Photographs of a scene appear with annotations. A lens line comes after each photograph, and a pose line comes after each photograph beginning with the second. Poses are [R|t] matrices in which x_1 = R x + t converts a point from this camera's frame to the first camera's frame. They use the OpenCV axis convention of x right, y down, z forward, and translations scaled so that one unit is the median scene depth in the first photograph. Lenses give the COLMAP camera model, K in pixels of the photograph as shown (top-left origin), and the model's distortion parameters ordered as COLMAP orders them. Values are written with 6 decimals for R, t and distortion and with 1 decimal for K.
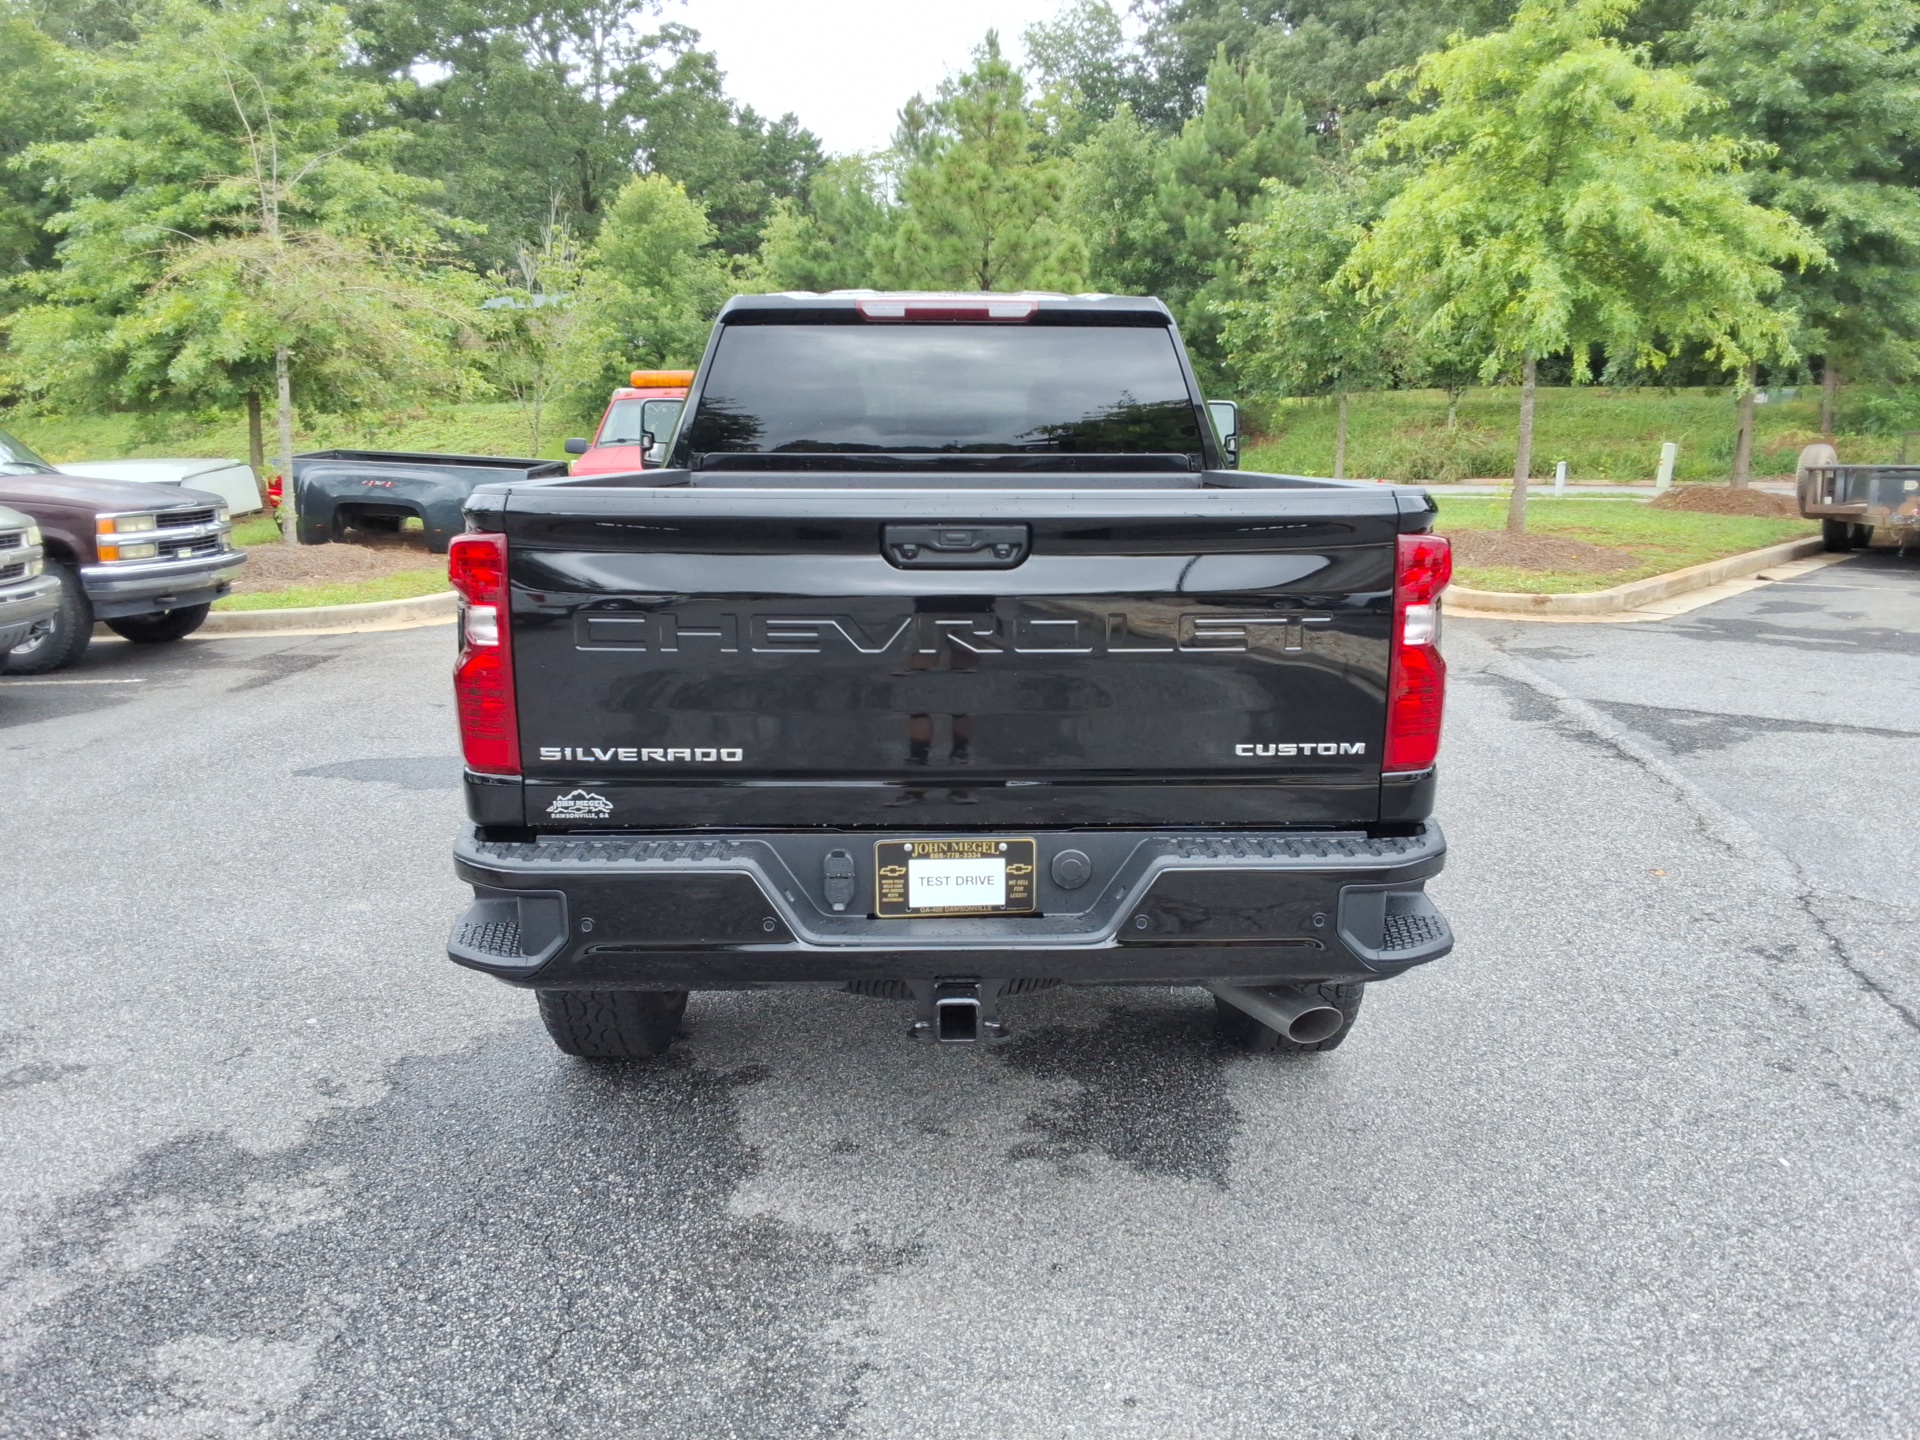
lens RADIAL K [[1530.4, 0, 970.1], [0, 1530.4, 715.2], [0, 0, 1]] dist [0.133367, -0.225508]
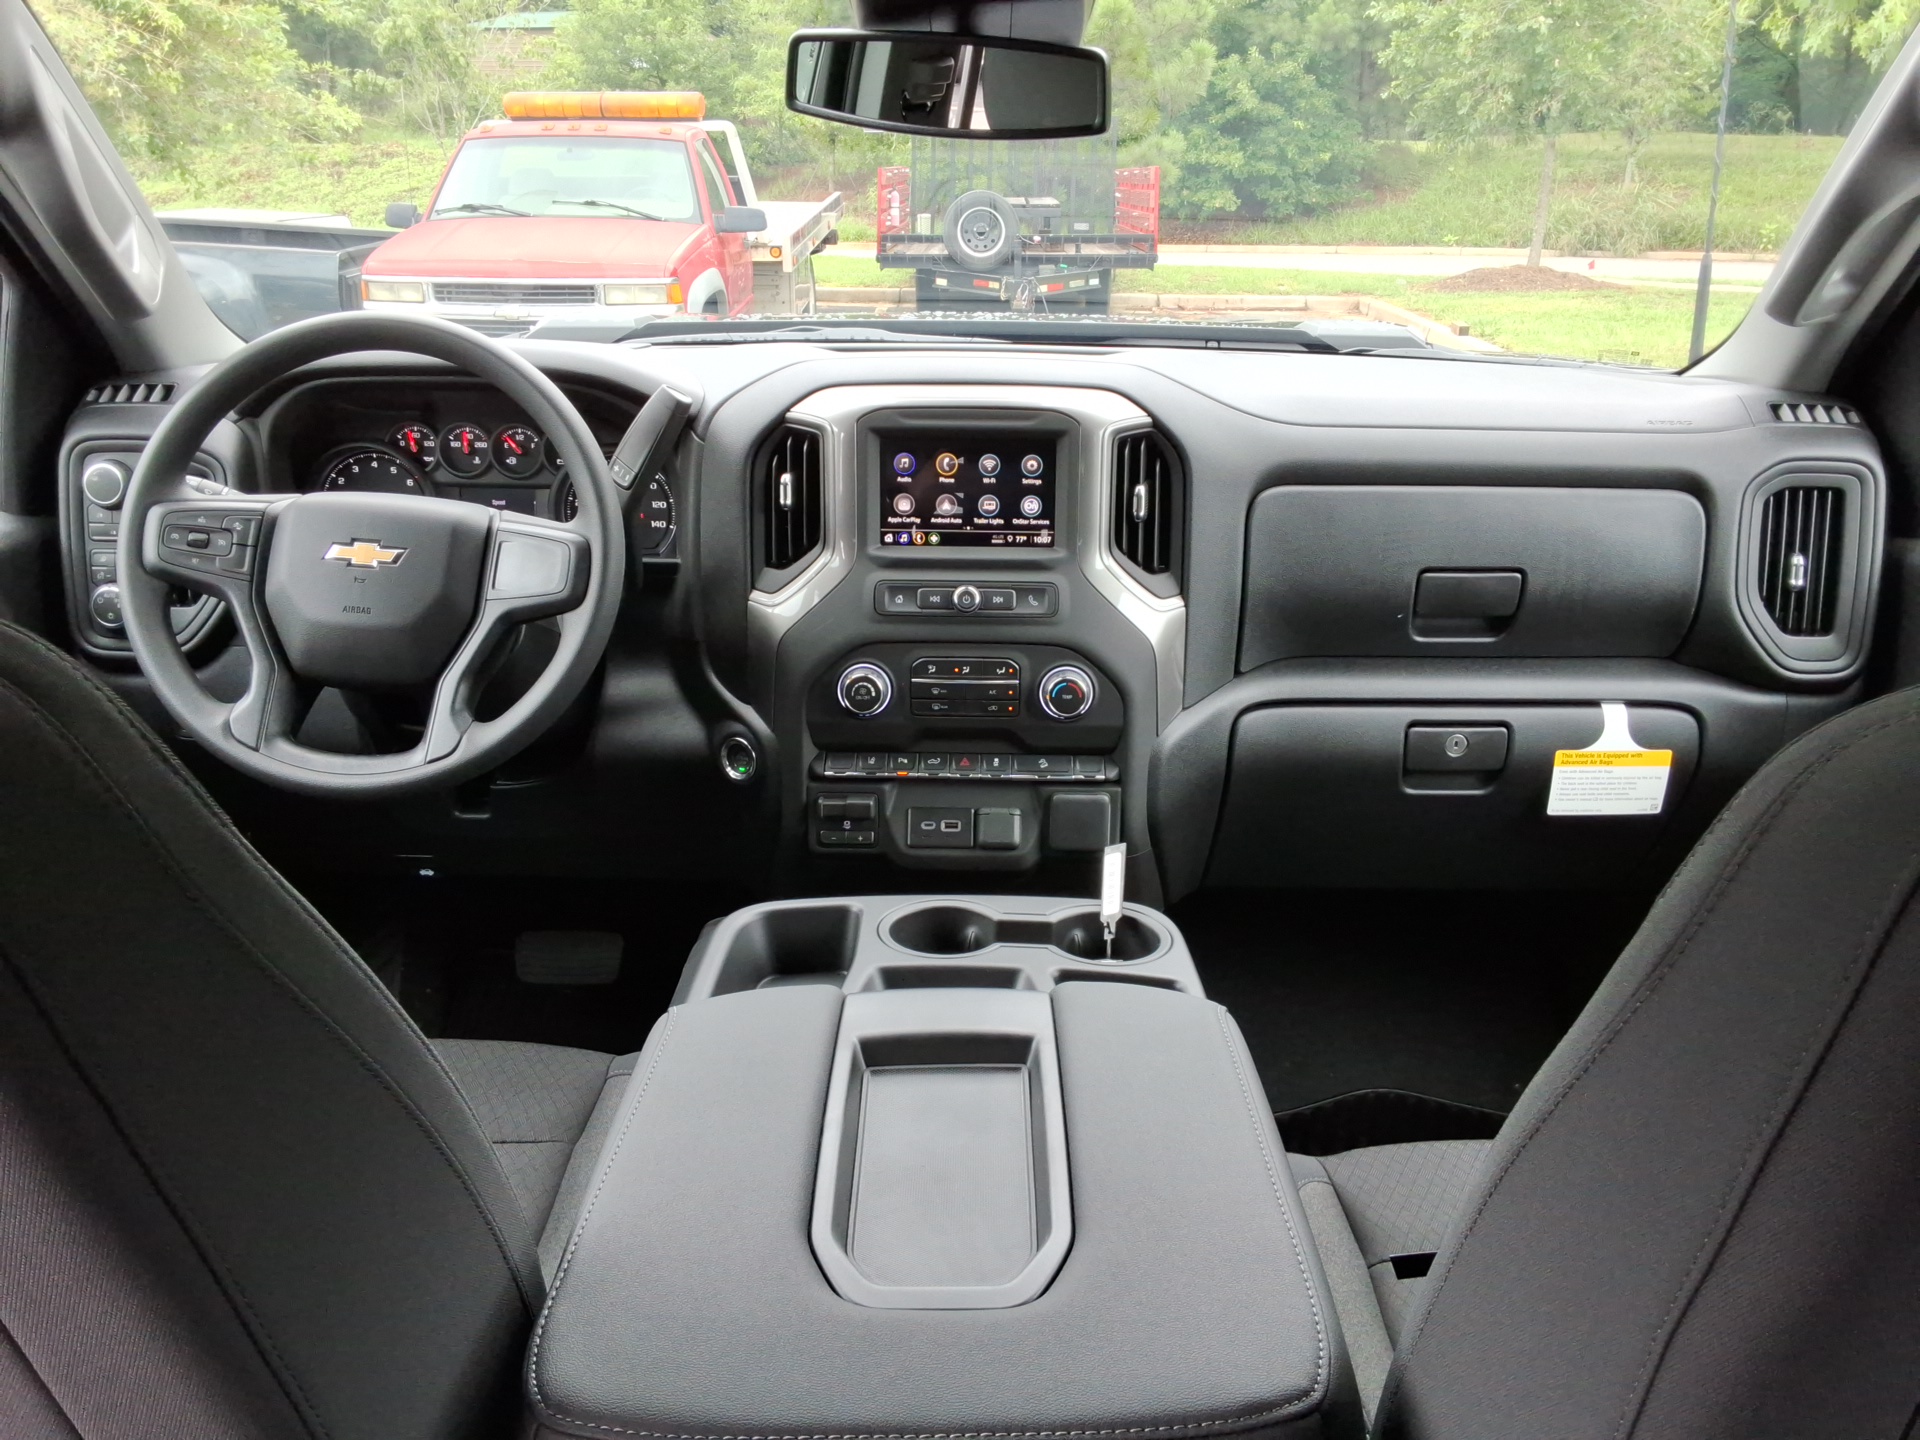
lens RADIAL K [[1548.0, 0, 977.6], [0, 1548.0, 694.0], [0, 0, 1]] dist [0.097692, -0.166863]
pose [[0.999501, 0.020080, -0.024401, -0.003781], [-0.016488, 0.990101, 0.139385, -0.051990], [0.026958, -0.138913, 0.989938, 0.244432]]
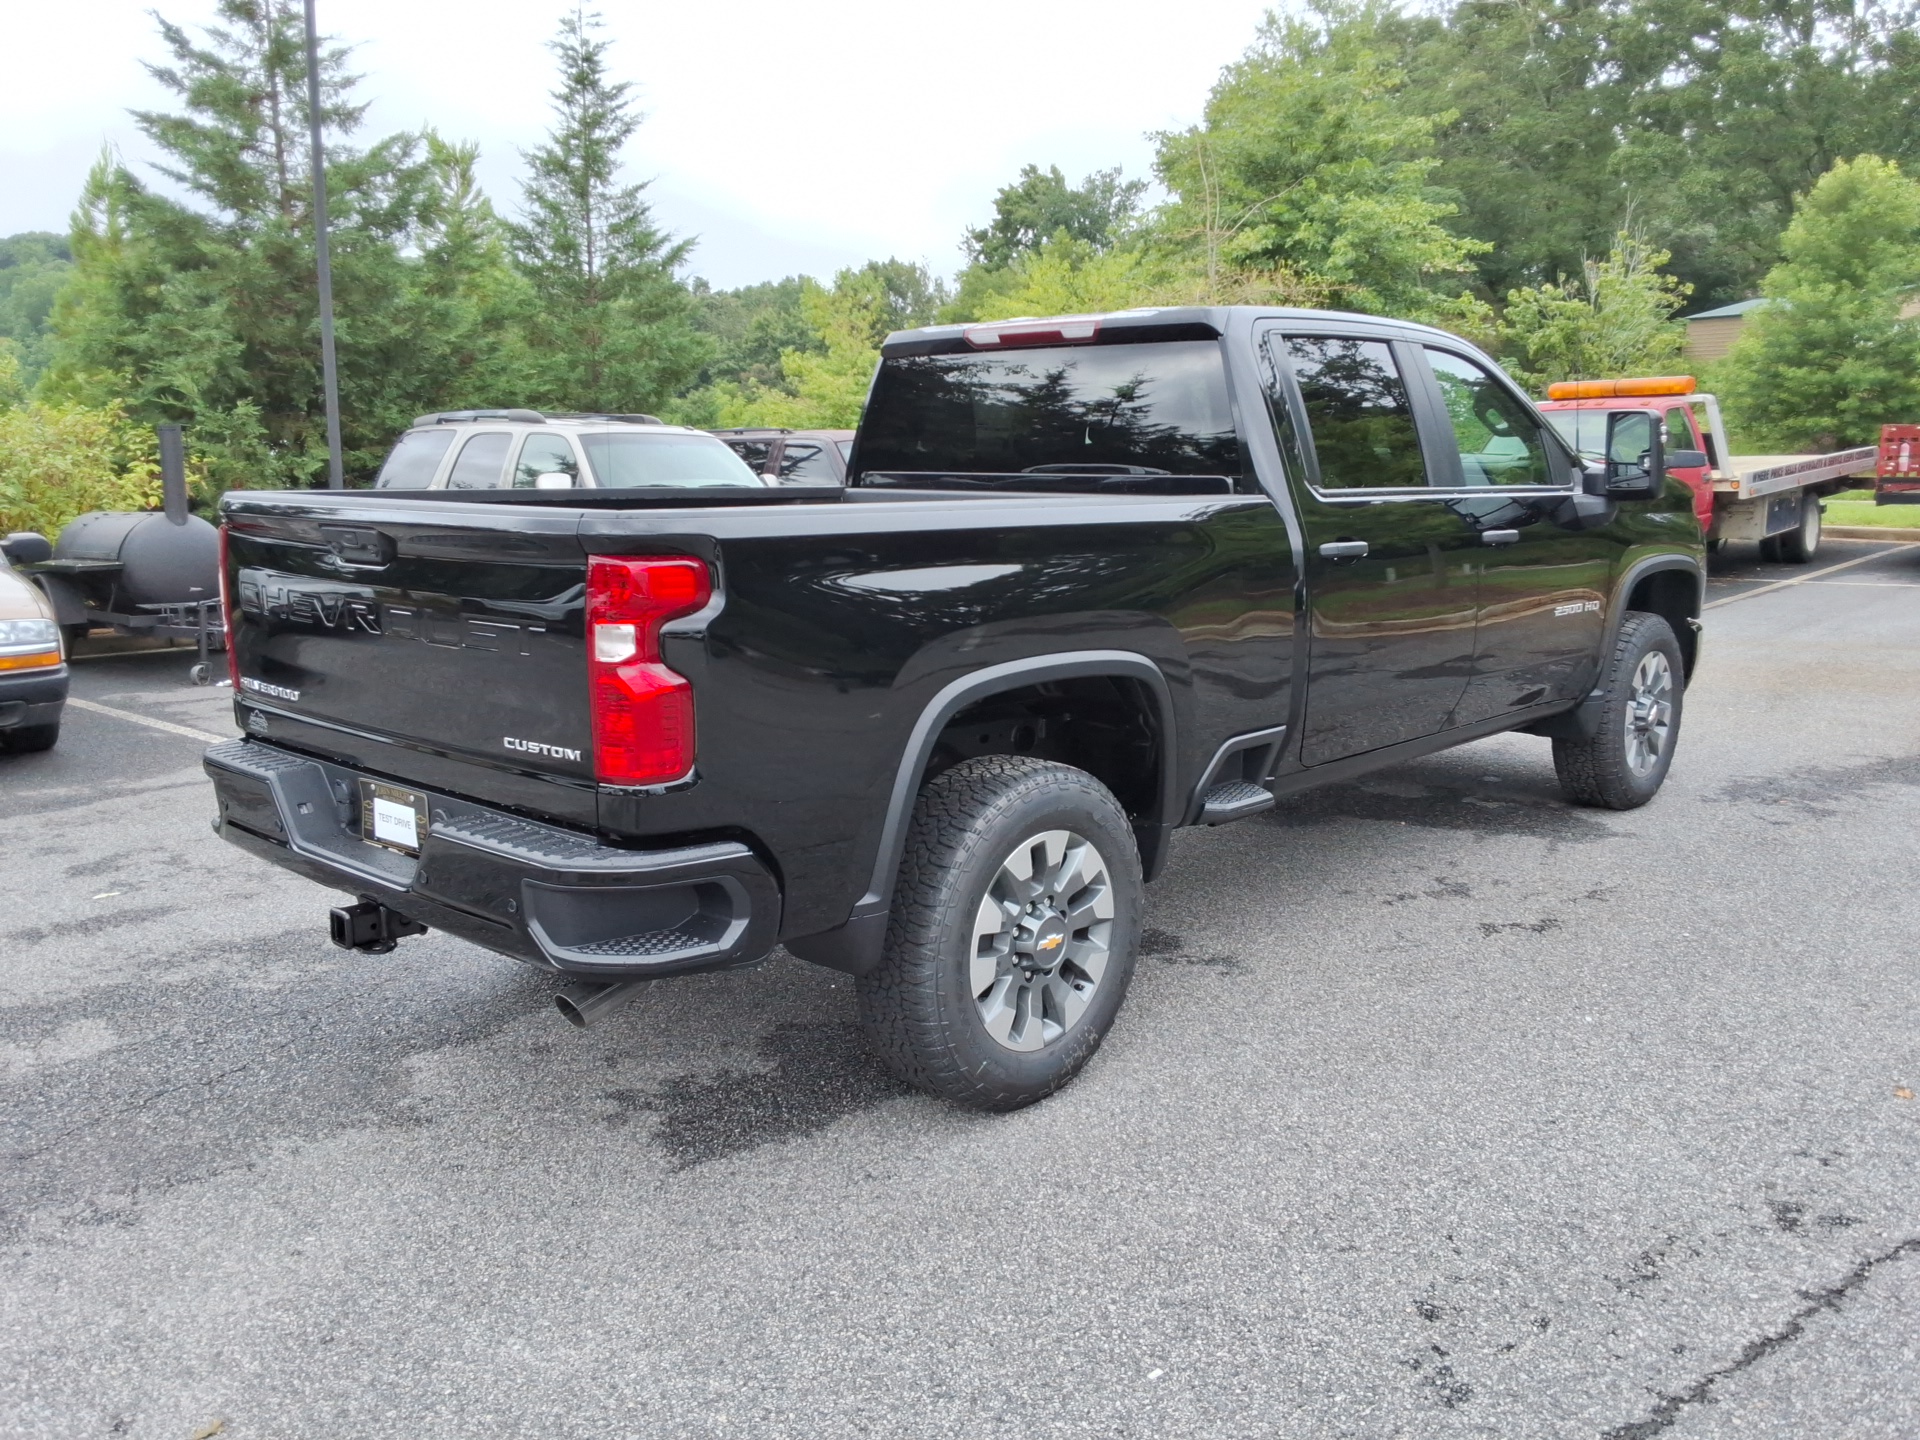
lens RADIAL K [[1535.4, 0, 968.4], [0, 1535.4, 708.9], [0, 0, 1]] dist [0.110749, -0.173824]
pose [[0.720138, 0.112621, -0.684630, 0.146448], [-0.122015, 0.991917, 0.034827, -0.010011], [0.683018, 0.058455, 0.728059, 0.051400]]
